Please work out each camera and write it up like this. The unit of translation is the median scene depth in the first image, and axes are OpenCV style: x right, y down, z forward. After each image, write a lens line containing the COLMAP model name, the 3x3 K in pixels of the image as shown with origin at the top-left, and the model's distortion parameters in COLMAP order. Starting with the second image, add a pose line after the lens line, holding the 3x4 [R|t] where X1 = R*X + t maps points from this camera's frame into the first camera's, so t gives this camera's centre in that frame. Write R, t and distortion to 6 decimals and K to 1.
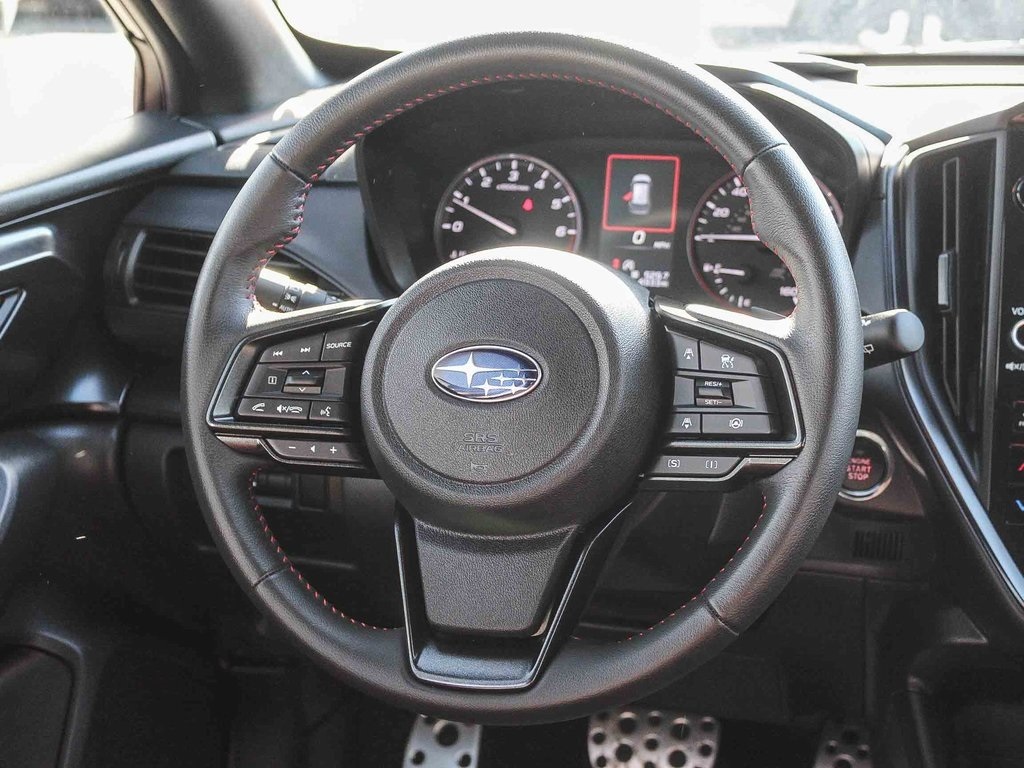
lens RADIAL K [[1751.6, 0, 512.0], [0, 1751.6, 384.0], [0, 0, 1]] dist [-0.048178, -0.122487]
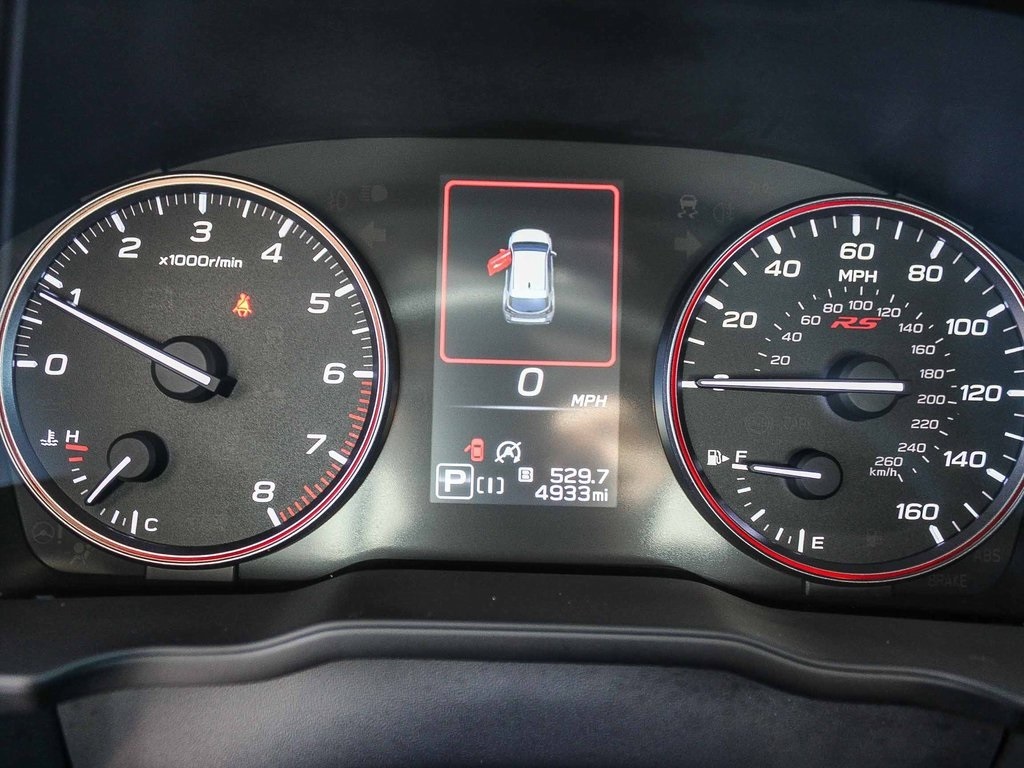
lens RADIAL K [[1215.9, 0, 512.0], [0, 1215.9, 384.0], [0, 0, 1]] dist [0.011239, 0.000368]
pose [[0.955950, -0.043364, 0.290310, -0.014159], [0.038159, 0.998994, 0.023568, -0.094387], [-0.291040, -0.011452, 0.956642, 0.765688]]
